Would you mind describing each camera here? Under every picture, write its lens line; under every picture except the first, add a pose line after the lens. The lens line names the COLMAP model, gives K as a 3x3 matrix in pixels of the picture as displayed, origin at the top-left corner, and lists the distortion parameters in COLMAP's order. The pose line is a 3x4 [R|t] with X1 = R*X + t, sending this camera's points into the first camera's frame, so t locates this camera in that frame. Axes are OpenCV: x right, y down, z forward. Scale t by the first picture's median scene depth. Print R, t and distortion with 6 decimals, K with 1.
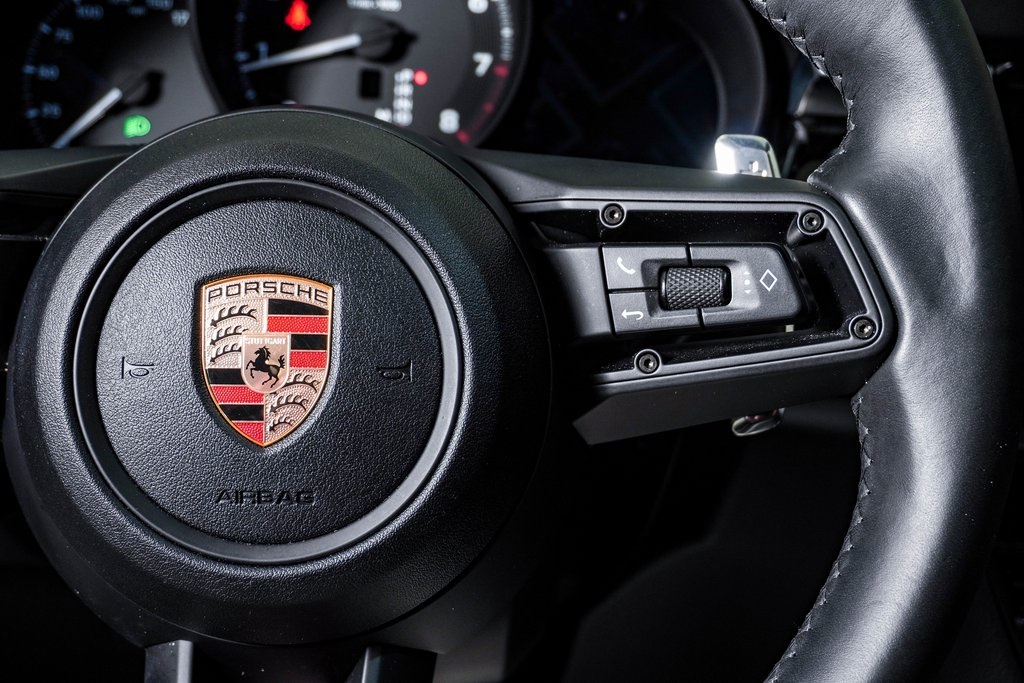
lens RADIAL K [[1685.8, 0, 512.0], [0, 1685.8, 341.5], [0, 0, 1]] dist [-0.042443, -0.071001]
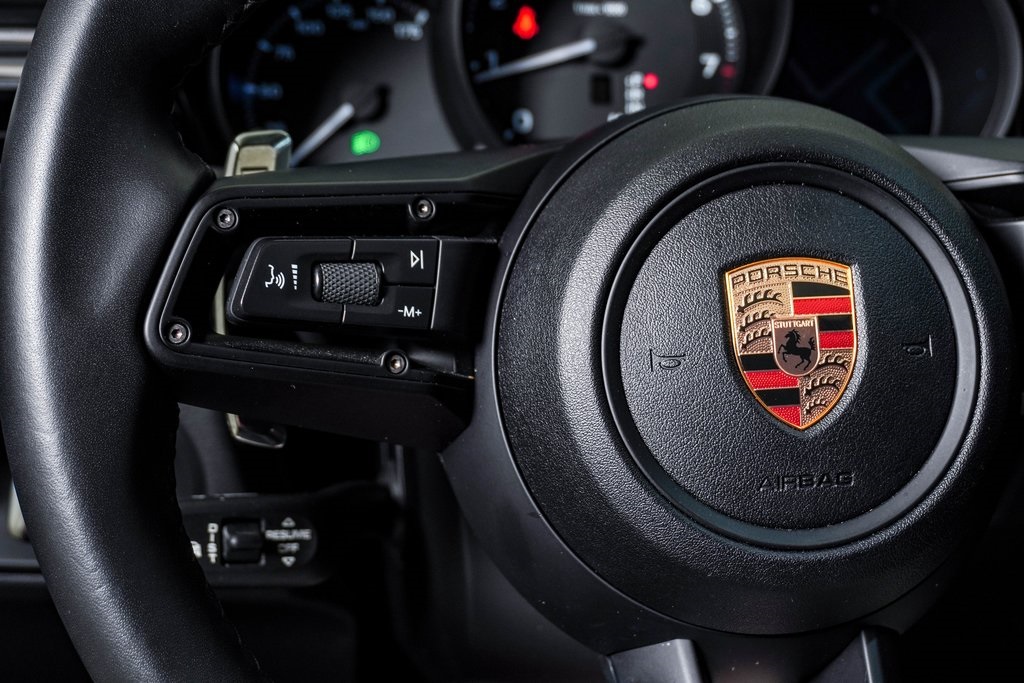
lens RADIAL K [[1685.8, 0, 512.0], [0, 1685.8, 341.5], [0, 0, 1]] dist [-0.042443, -0.071001]
pose [[0.989682, -0.061502, 0.129410, -0.438713], [0.064409, 0.997754, -0.018399, 0.017393], [-0.127988, 0.026544, 0.991420, 0.035400]]
